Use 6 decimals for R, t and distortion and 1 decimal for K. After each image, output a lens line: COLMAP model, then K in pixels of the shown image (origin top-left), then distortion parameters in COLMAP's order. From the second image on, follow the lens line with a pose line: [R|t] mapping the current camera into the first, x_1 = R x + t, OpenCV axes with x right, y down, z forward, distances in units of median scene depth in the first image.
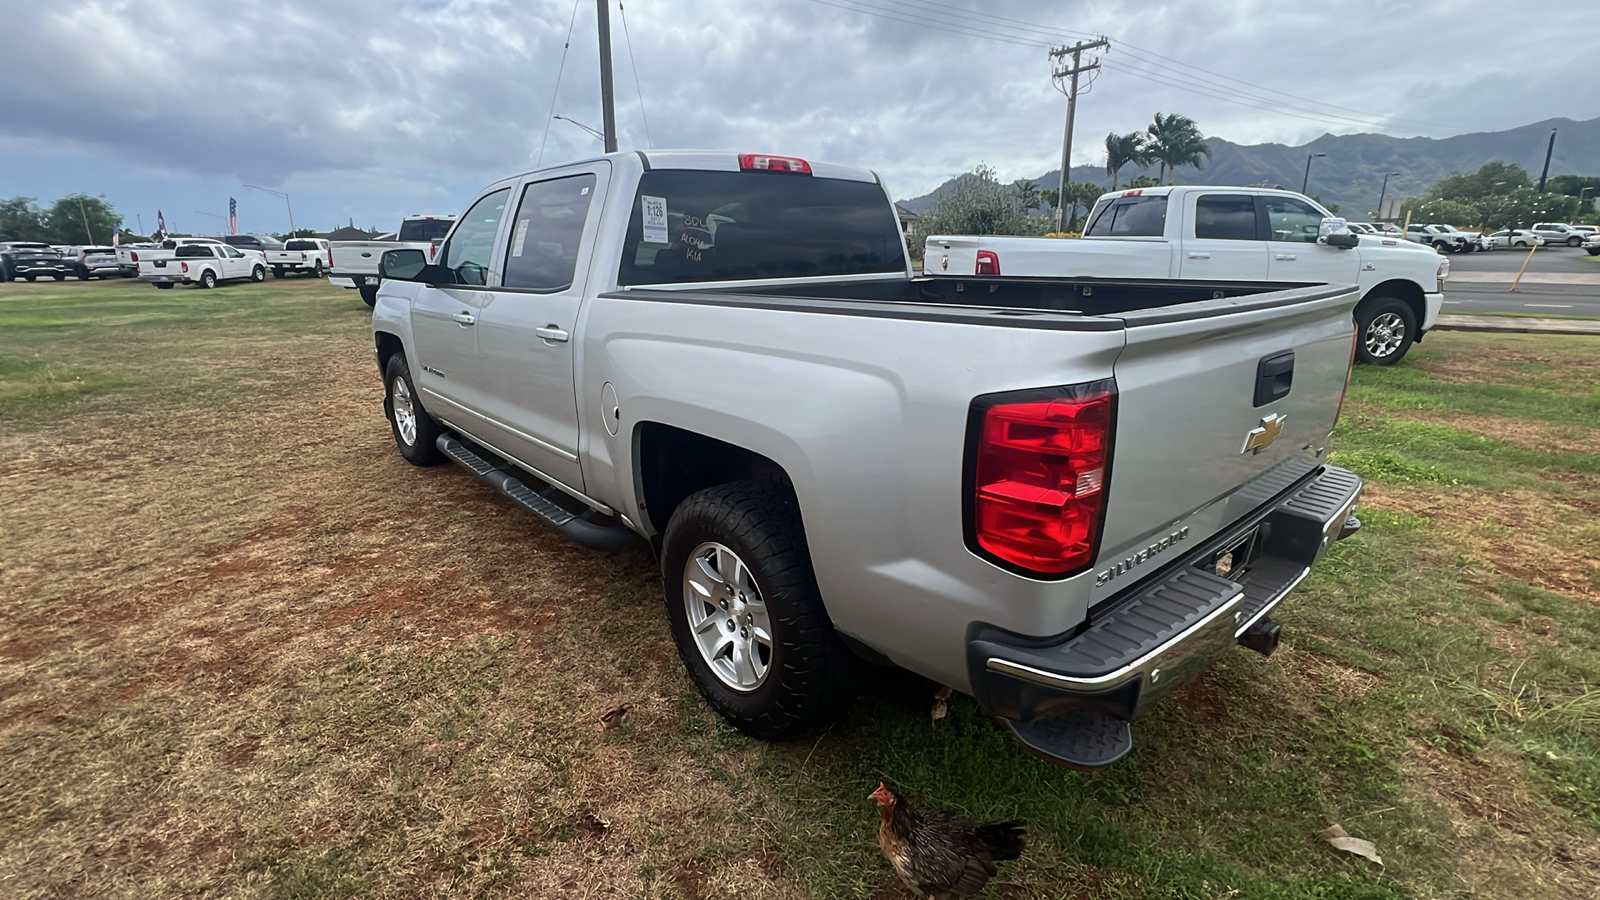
lens RADIAL K [[728.8, 0, 785.3], [0, 728.8, 441.0], [0, 0, 1]] dist [0.000630, -0.000963]
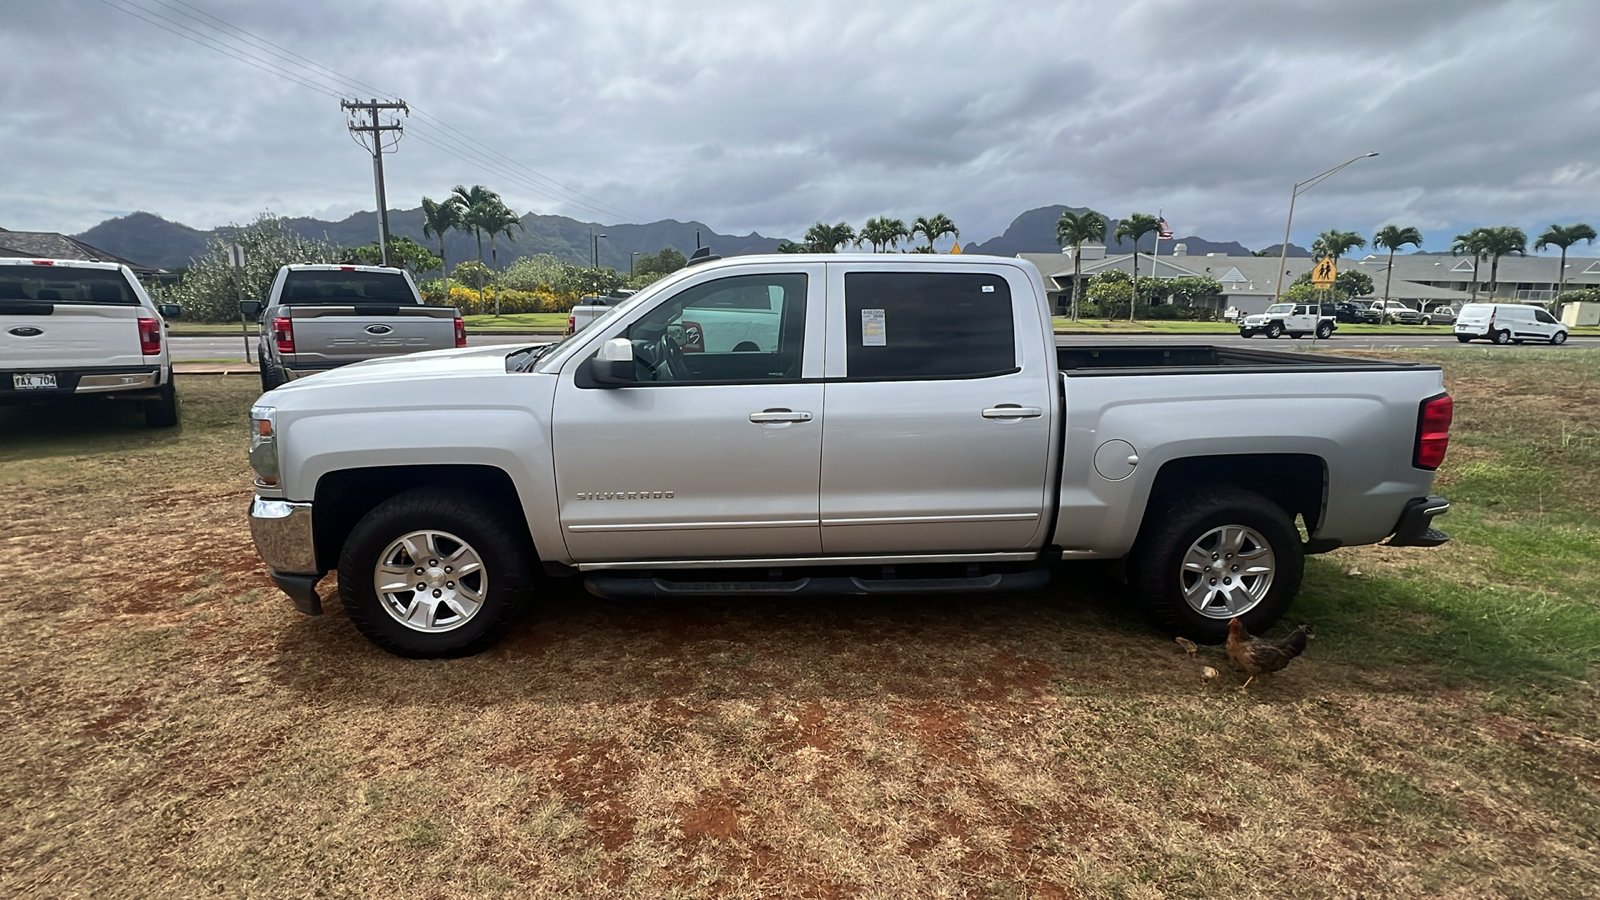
lens RADIAL K [[728.8, 0, 790.1], [0, 728.8, 448.3], [0, 0, 1]] dist [0.000630, -0.000963]
pose [[0.594941, -0.146394, 0.790325, -1.347158], [0.199041, 0.979482, 0.031597, -0.185289], [-0.778735, 0.138509, 0.611872, 0.548612]]
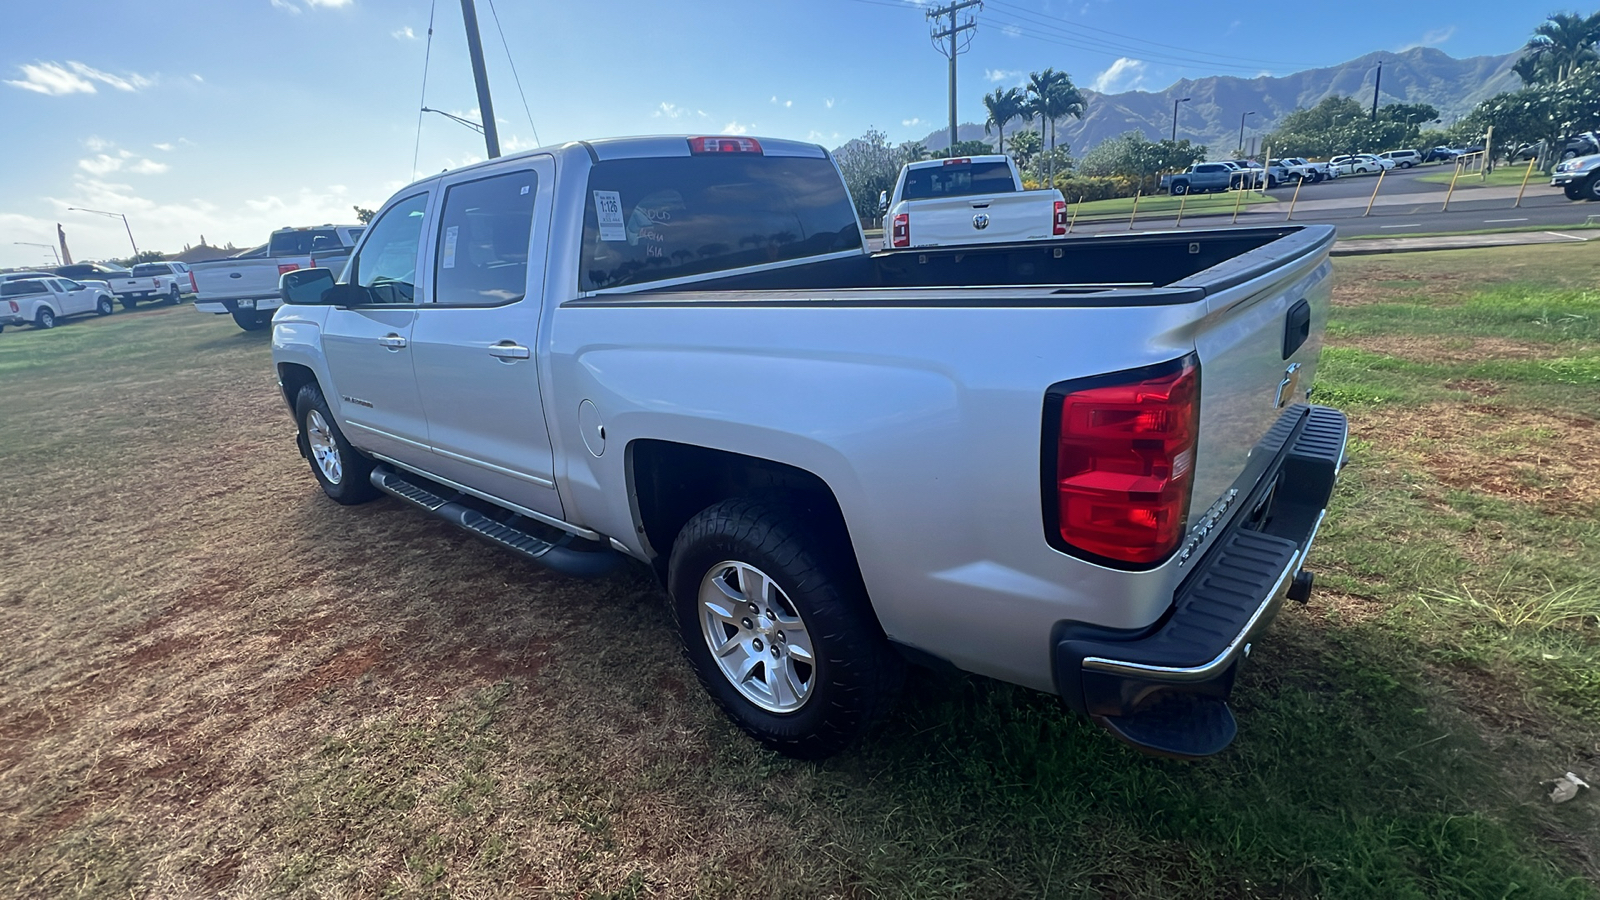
lens RADIAL K [[728.8, 0, 785.9], [0, 728.8, 443.8], [0, 0, 1]] dist [0.000630, -0.000963]
pose [[0.987590, -0.113774, 0.108270, -0.084657], [0.110164, 0.993157, 0.038773, -0.027888], [-0.111940, -0.026365, 0.993365, 0.053731]]
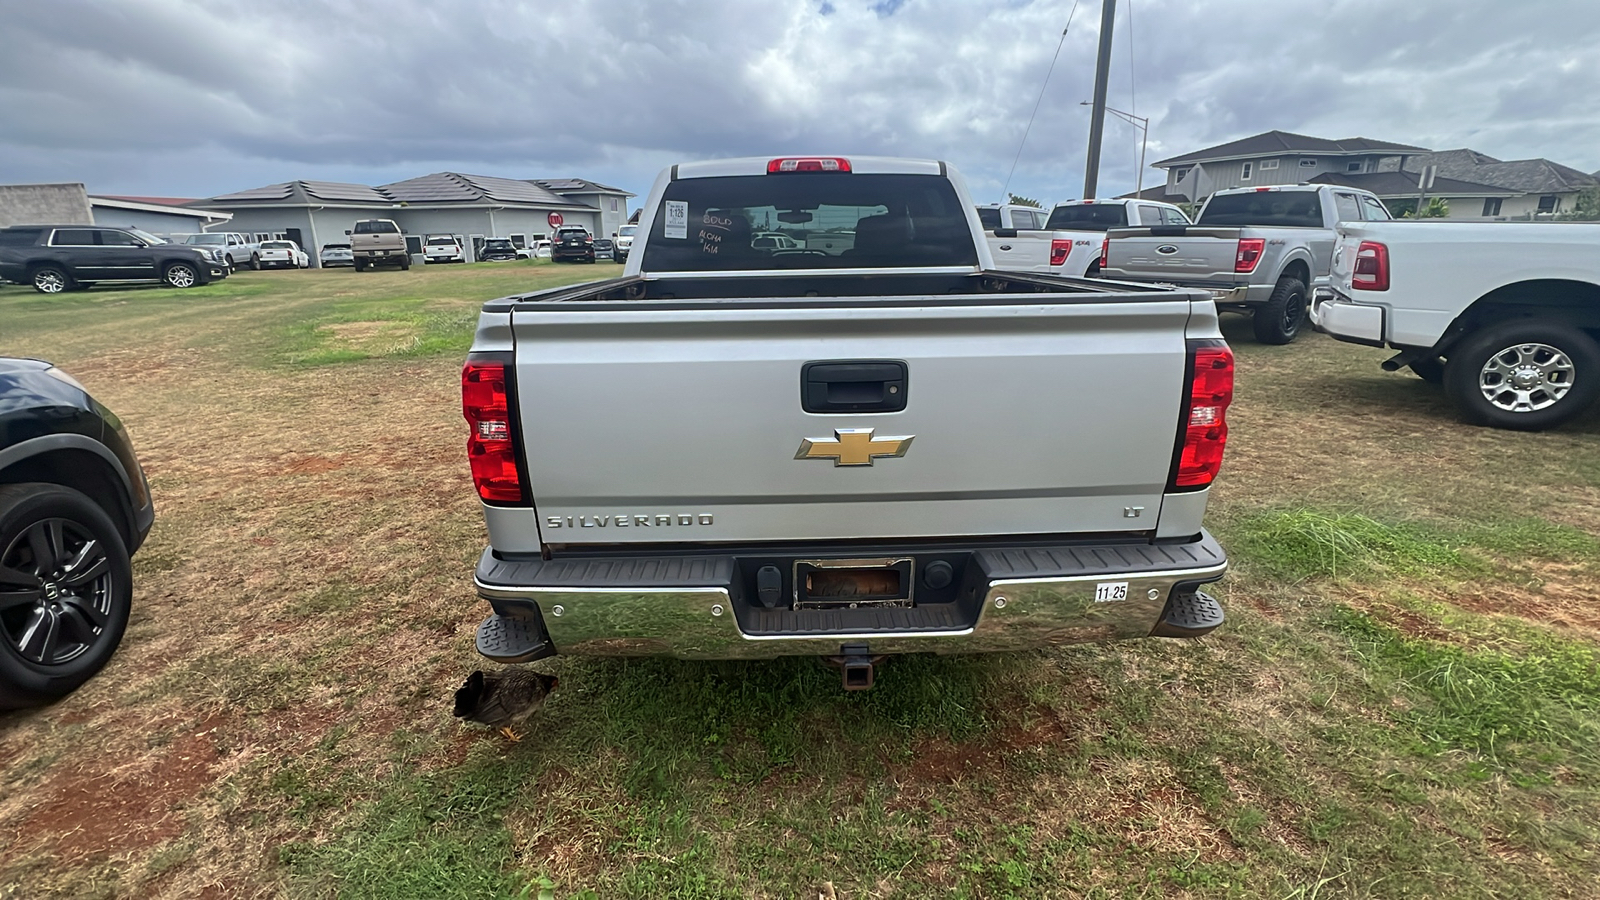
lens RADIAL K [[728.8, 0, 798.0], [0, 728.8, 438.7], [0, 0, 1]] dist [0.000630, -0.000963]
pose [[0.784917, 0.159474, -0.598727, 0.728286], [-0.152778, 0.986288, 0.062414, -0.038288], [0.600470, 0.042482, 0.798518, 0.128625]]
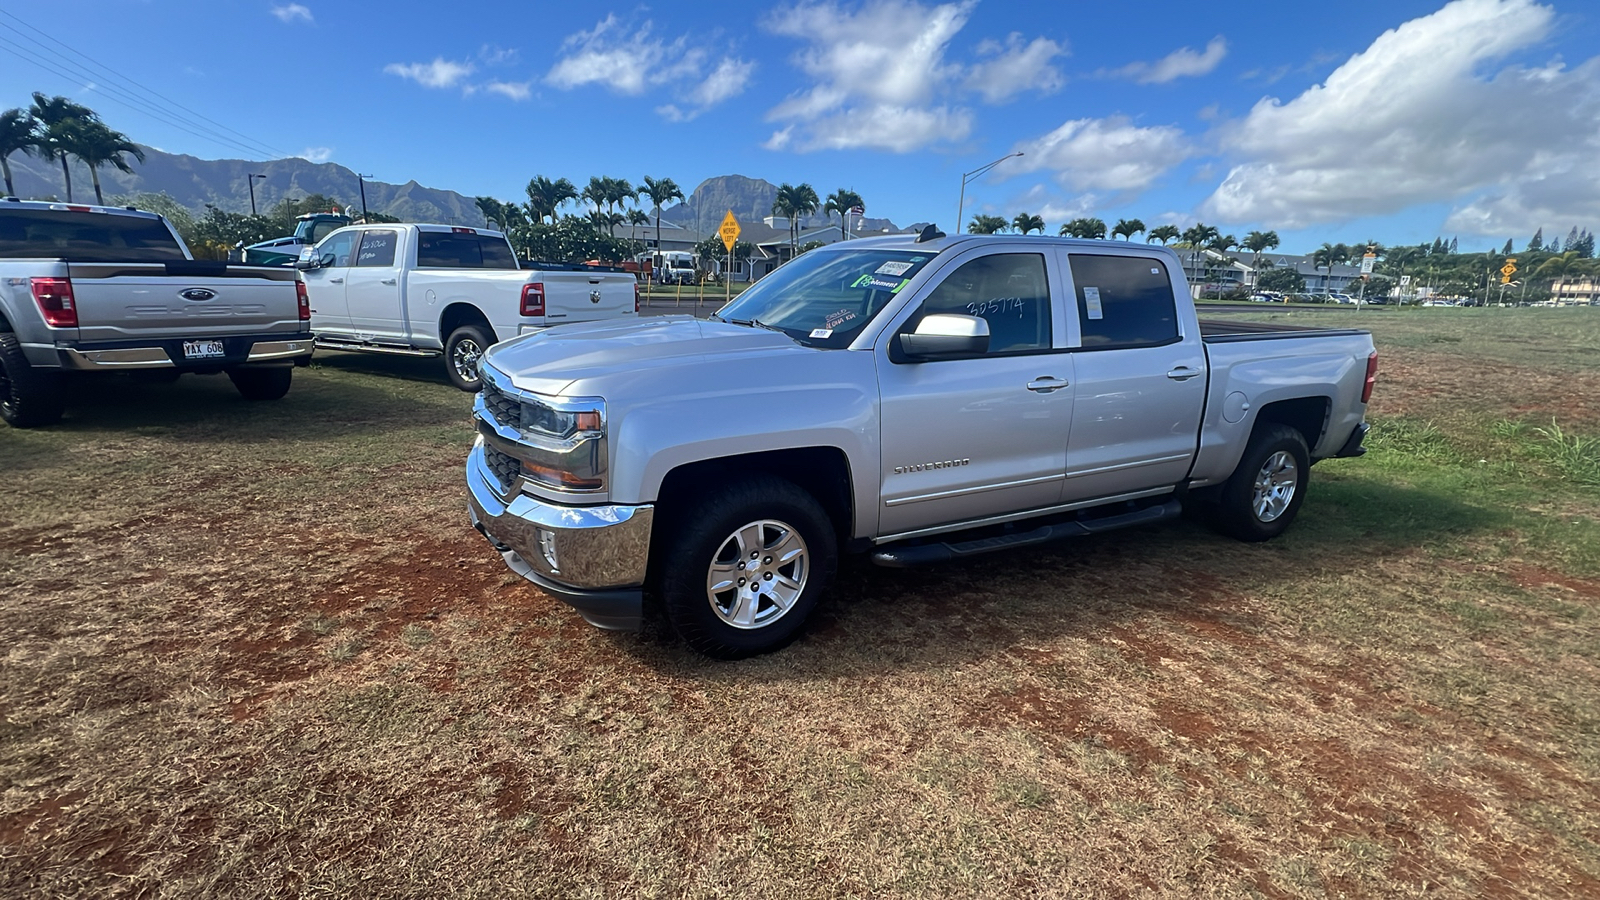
lens RADIAL K [[728.8, 0, 789.6], [0, 728.8, 447.1], [0, 0, 1]] dist [0.000630, -0.000963]
pose [[0.225546, -0.214153, 0.950404, -1.748466], [0.224969, 0.960624, 0.163067, -0.386542], [-0.947902, 0.177032, 0.264843, 1.294922]]
